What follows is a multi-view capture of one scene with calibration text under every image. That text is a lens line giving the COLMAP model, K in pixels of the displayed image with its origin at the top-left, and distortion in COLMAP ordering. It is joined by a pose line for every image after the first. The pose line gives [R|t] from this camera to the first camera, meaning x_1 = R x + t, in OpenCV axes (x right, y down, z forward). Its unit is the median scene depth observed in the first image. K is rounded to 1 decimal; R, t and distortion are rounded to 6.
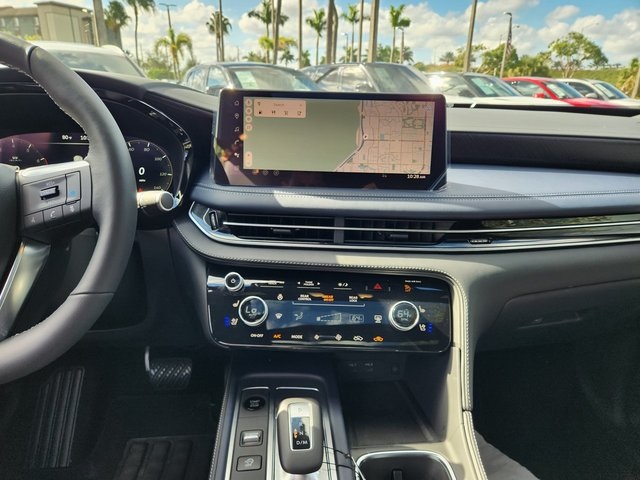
lens RADIAL K [[429.9, 0, 325.5], [0, 429.9, 251.2], [0, 0, 1]] dist [0.057283, -0.058520]
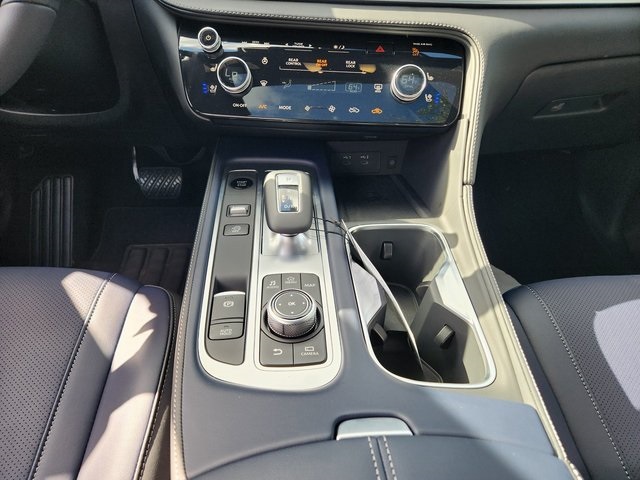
lens RADIAL K [[424.0, 0, 317.9], [0, 424.0, 247.5], [0, 0, 1]] dist [0.063454, -0.053391]
pose [[0.999849, 0.016108, -0.006487, 0.010572], [-0.013095, 0.944746, 0.327541, 0.165281], [0.011405, -0.327407, 0.944815, 0.072462]]
